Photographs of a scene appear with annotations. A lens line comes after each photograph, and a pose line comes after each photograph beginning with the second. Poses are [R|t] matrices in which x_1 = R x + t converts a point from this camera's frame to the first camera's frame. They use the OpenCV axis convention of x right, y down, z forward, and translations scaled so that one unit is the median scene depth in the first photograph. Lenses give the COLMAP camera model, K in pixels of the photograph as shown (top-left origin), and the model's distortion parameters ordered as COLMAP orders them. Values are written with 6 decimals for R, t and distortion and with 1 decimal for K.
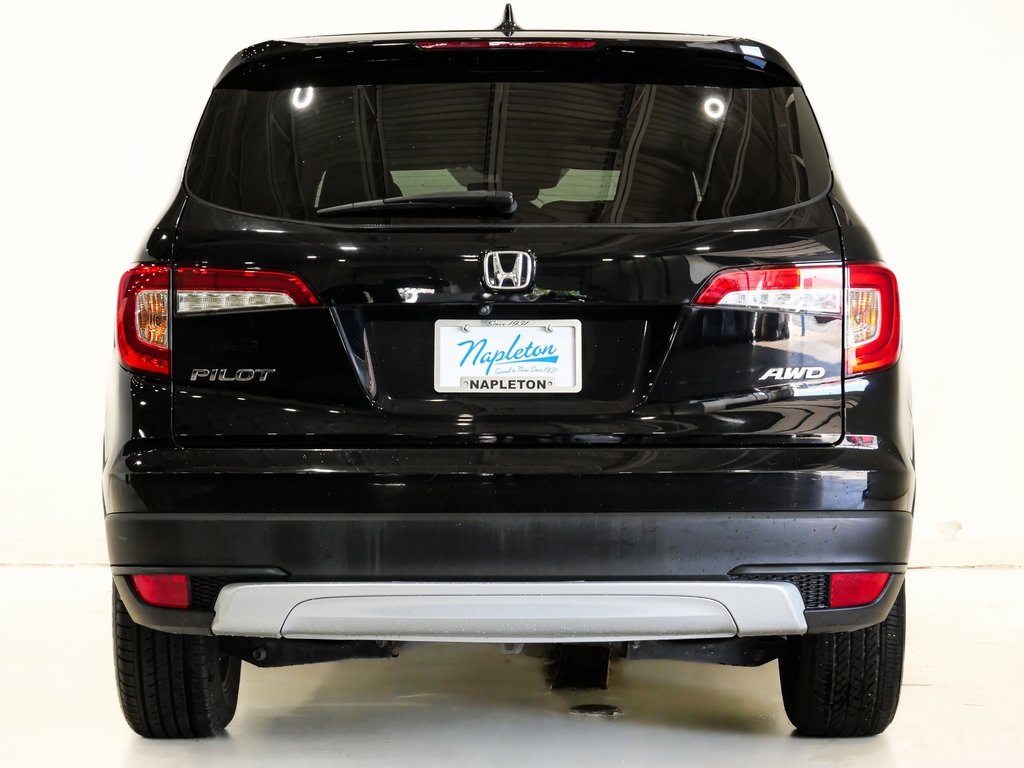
lens RADIAL K [[2355.8, 0, 512.0], [0, 2355.8, 380.5], [0, 0, 1]] dist [-0.115151, 0.000000]
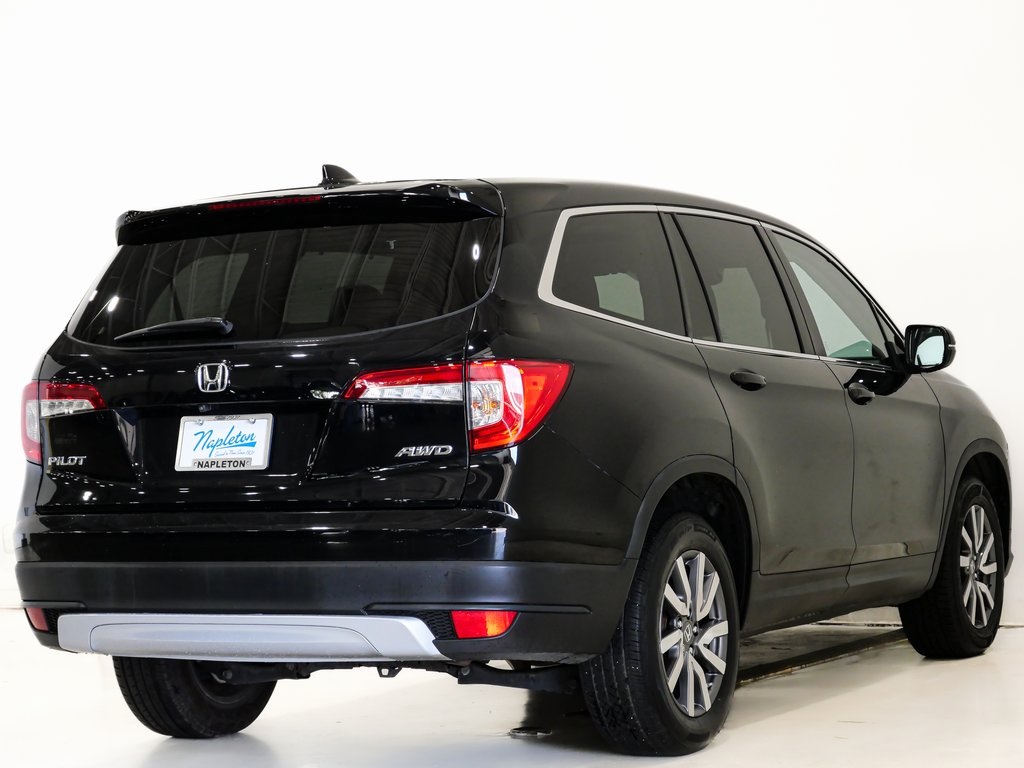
lens RADIAL K [[2355.8, 0, 512.0], [0, 2355.8, 387.6], [0, 0, 1]] dist [-0.115151, 0.000000]
pose [[0.894059, -0.034396, -0.446627, 0.730396], [0.022919, 0.999254, -0.031077, 0.003495], [0.447363, 0.017548, 0.894180, -0.102510]]
